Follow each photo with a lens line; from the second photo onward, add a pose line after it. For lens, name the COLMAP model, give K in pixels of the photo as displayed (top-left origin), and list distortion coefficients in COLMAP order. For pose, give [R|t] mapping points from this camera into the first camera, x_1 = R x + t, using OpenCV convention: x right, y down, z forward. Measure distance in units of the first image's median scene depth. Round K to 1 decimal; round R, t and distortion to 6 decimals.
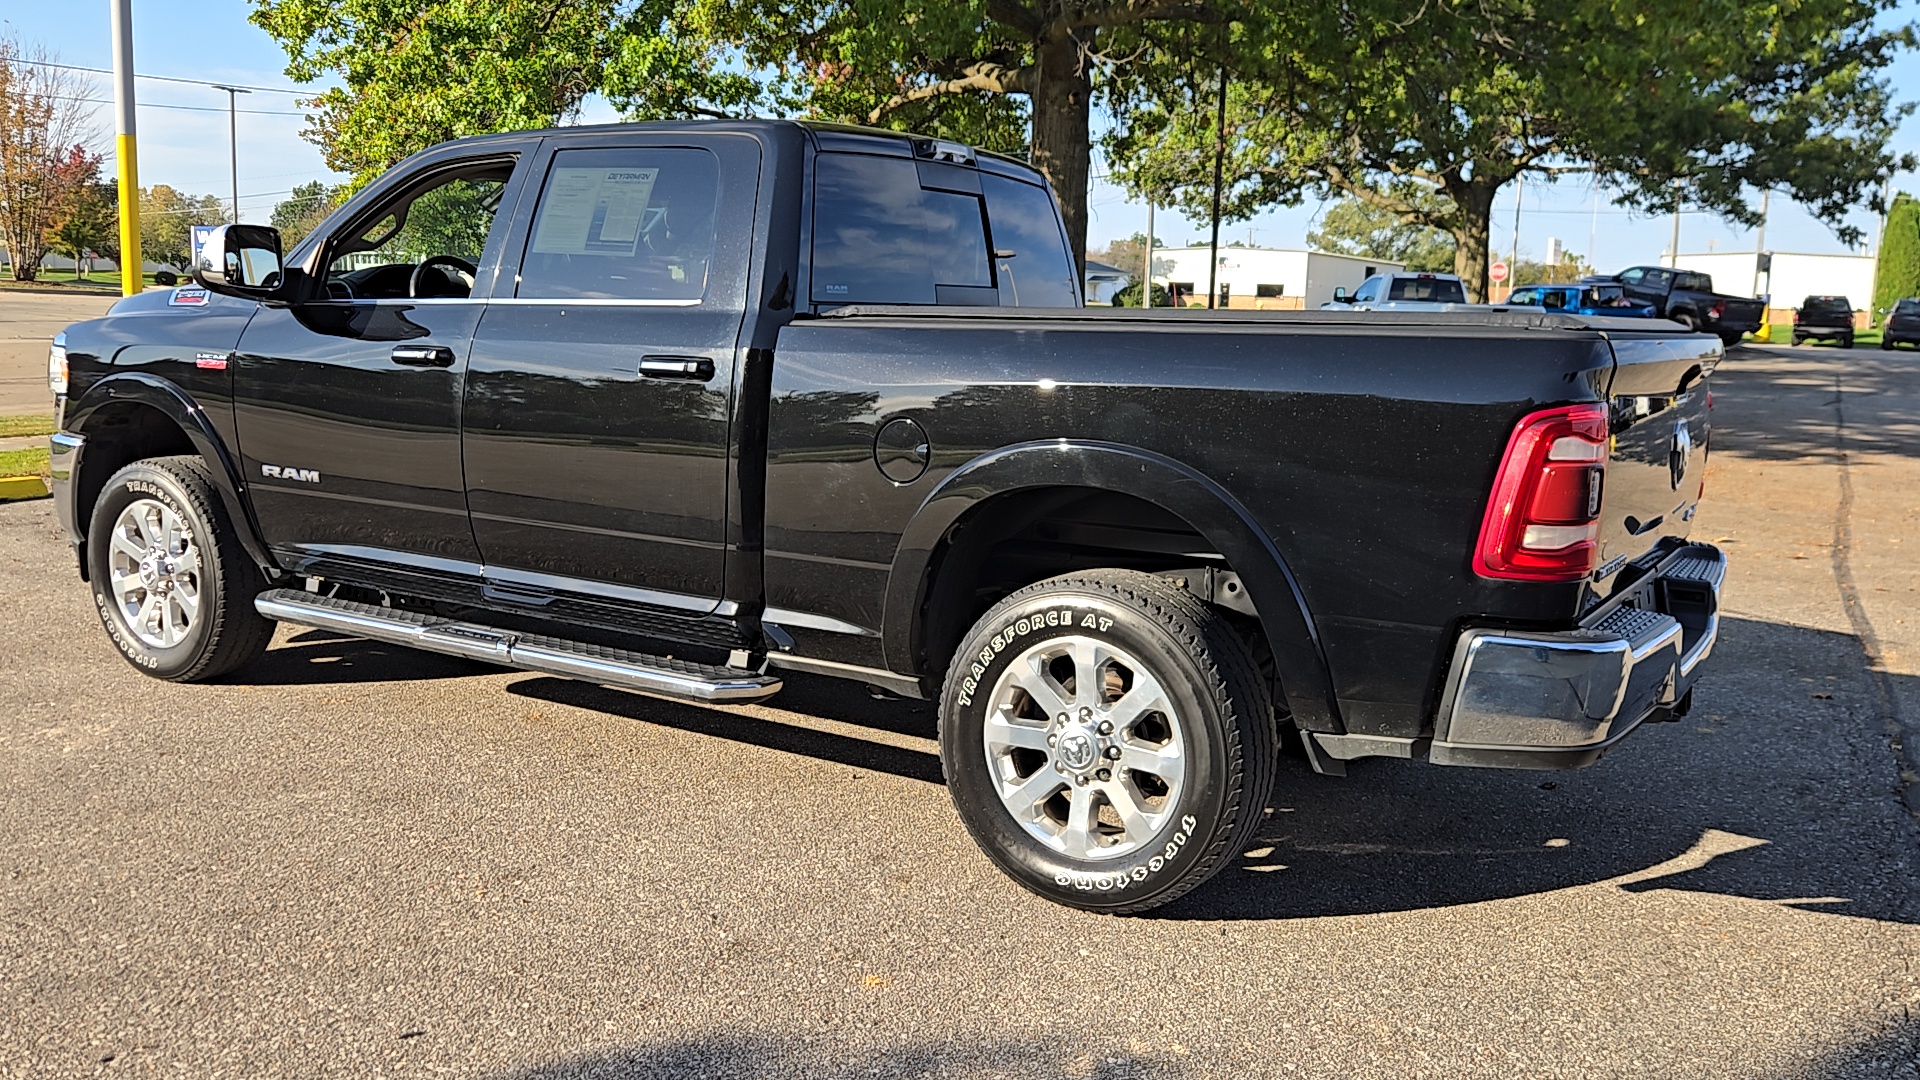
lens RADIAL K [[1609.8, 0, 942.8], [0, 1609.8, 529.6], [0, 0, 1]] dist [0.019856, -0.013882]
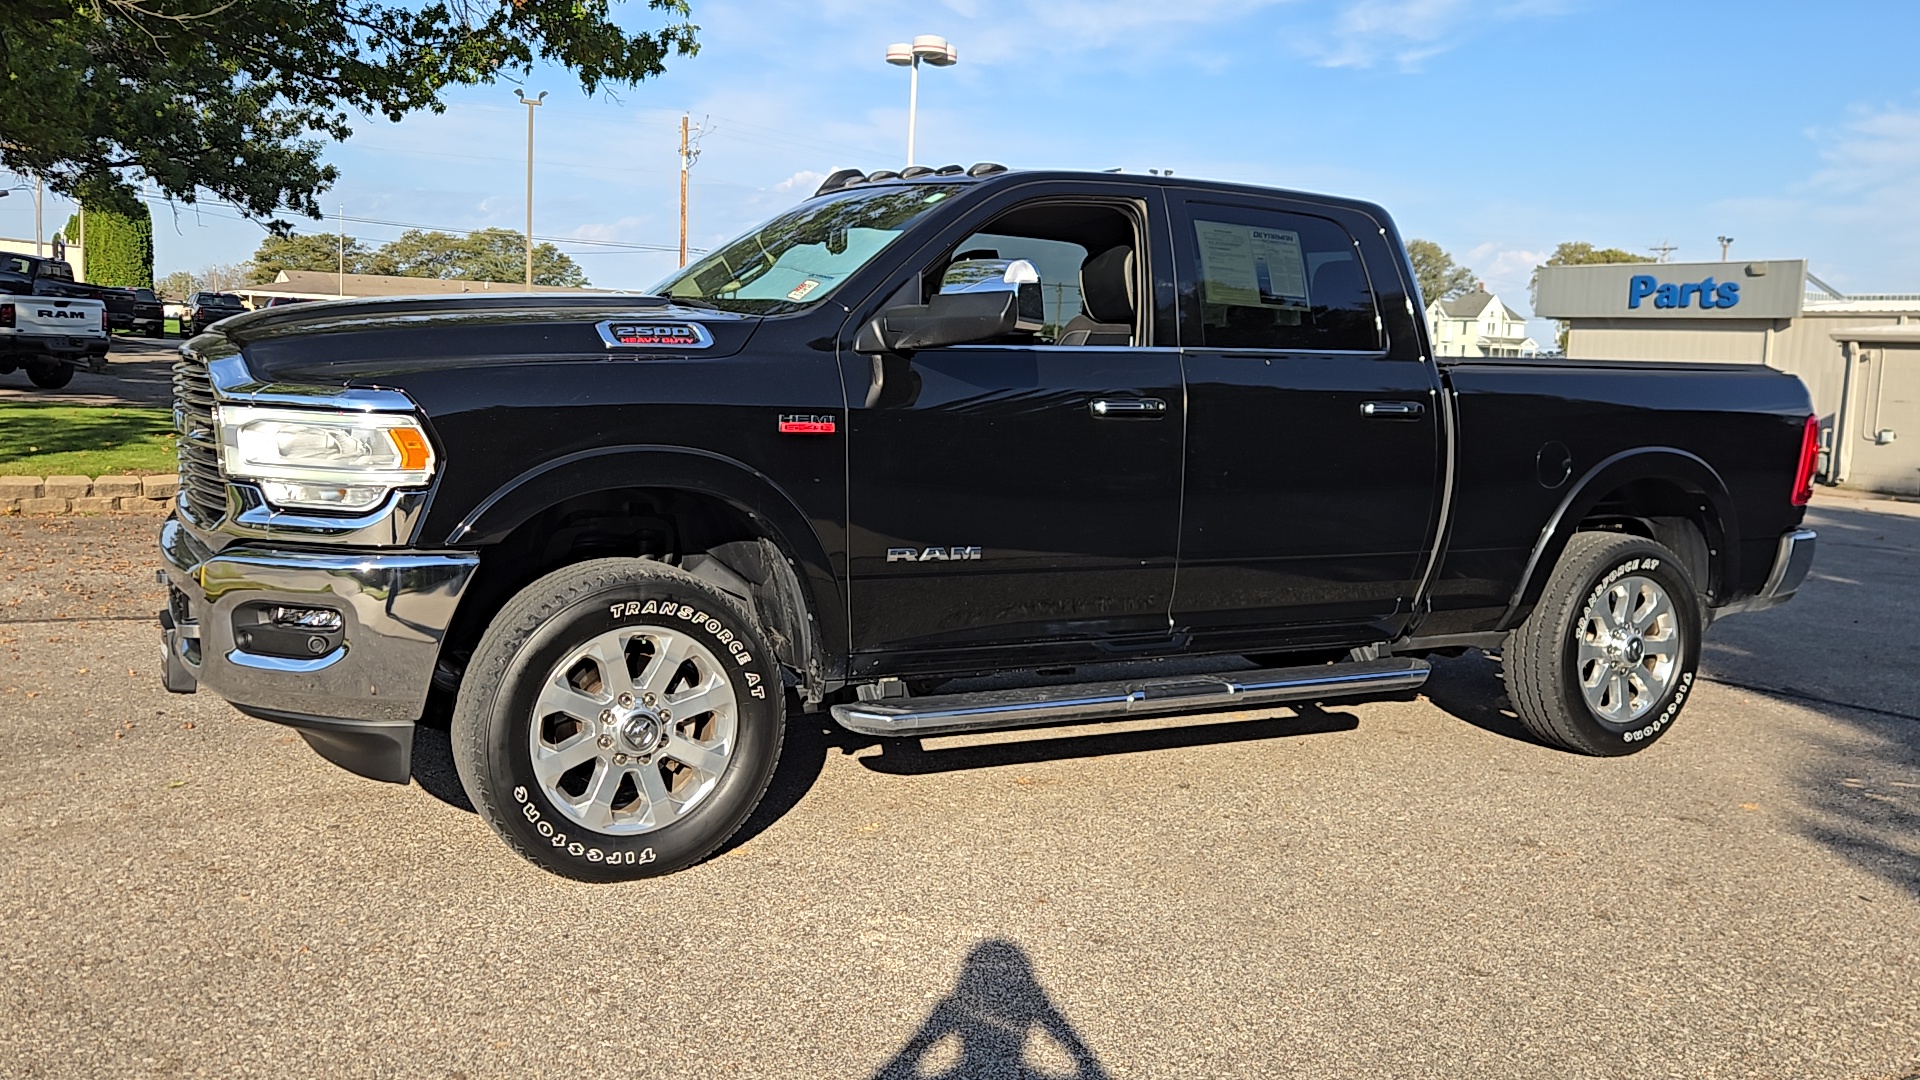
lens RADIAL K [[1609.8, 0, 946.0], [0, 1609.8, 539.4], [0, 0, 1]] dist [0.019856, -0.013882]
pose [[0.484428, -0.110161, 0.867867, -1.103459], [0.096107, 0.992737, 0.072366, -0.100306], [-0.869536, 0.048352, 0.491497, 0.576792]]
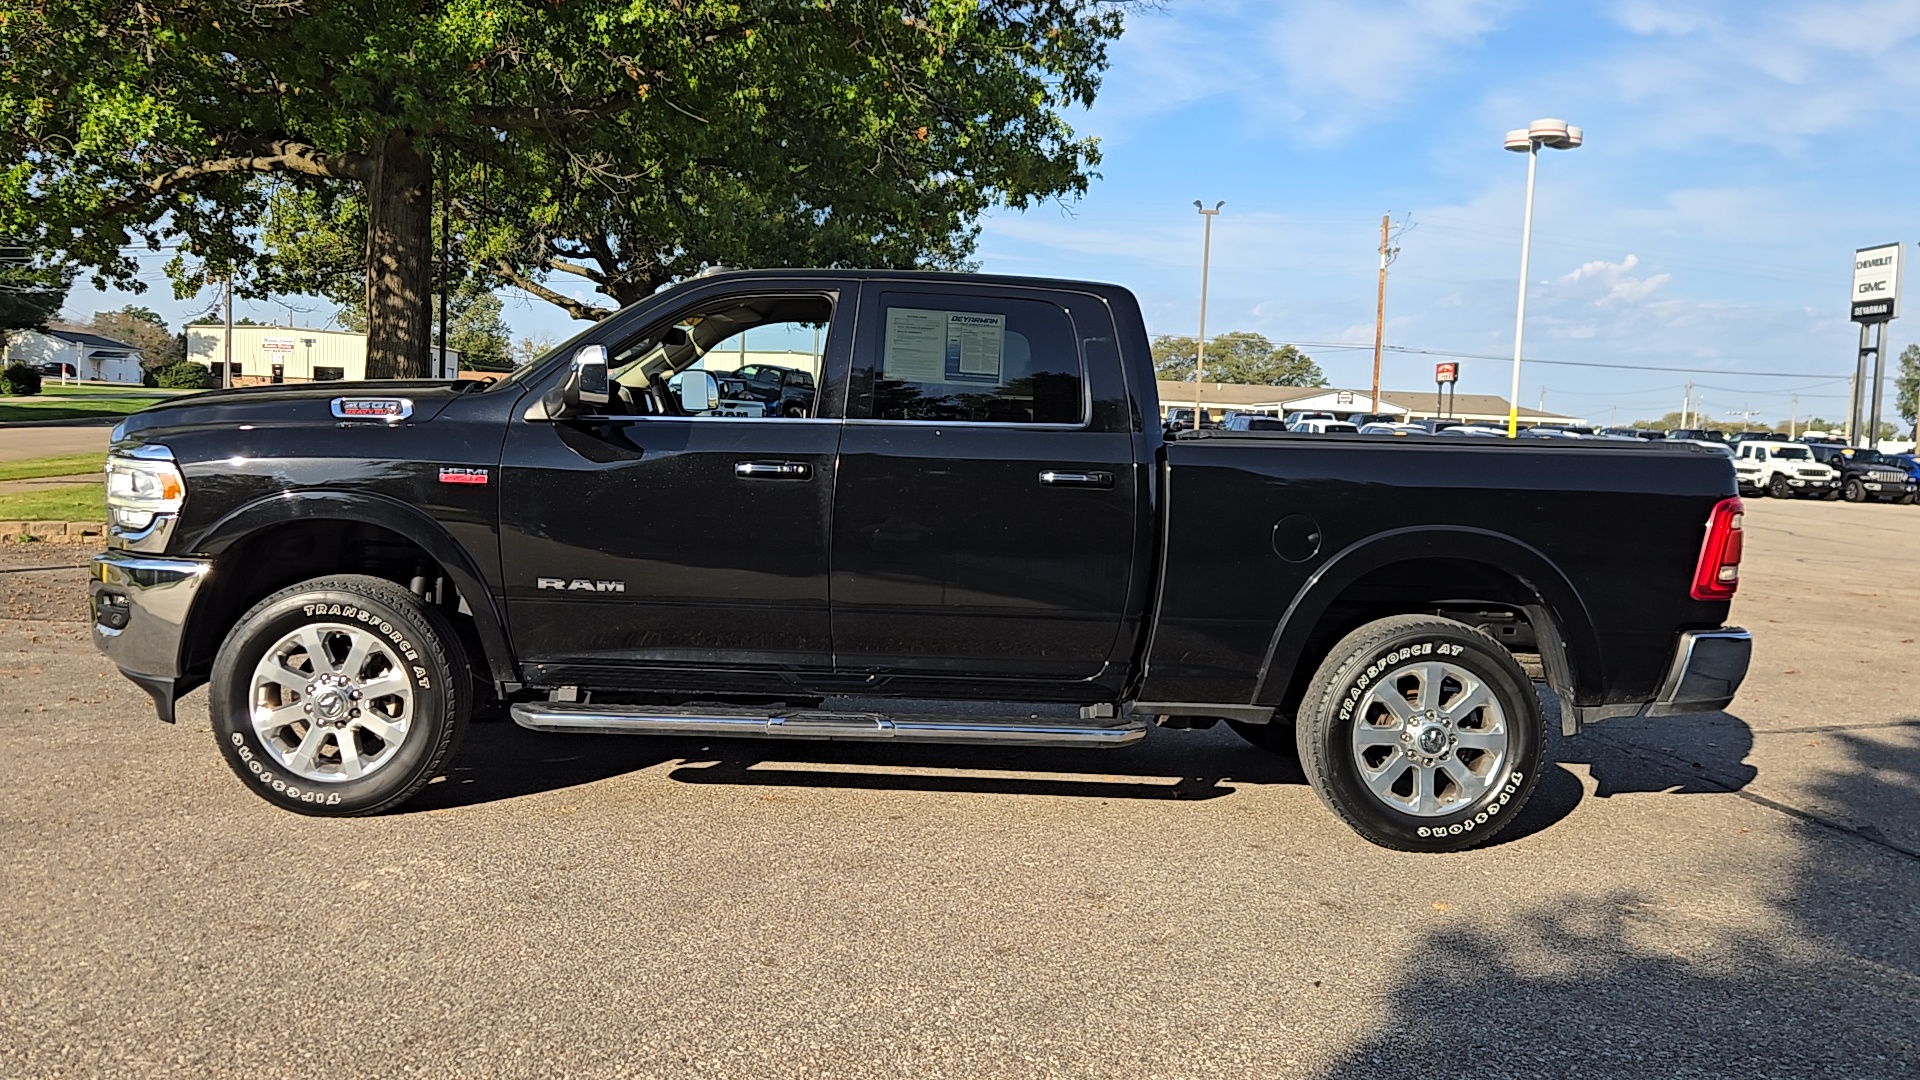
lens RADIAL K [[1609.8, 0, 948.2], [0, 1609.8, 538.1], [0, 0, 1]] dist [0.019856, -0.013882]
pose [[0.829175, -0.035638, 0.557852, -0.767686], [0.061481, 0.997725, -0.027644, -0.021725], [-0.555598, 0.057219, 0.829480, 0.021905]]
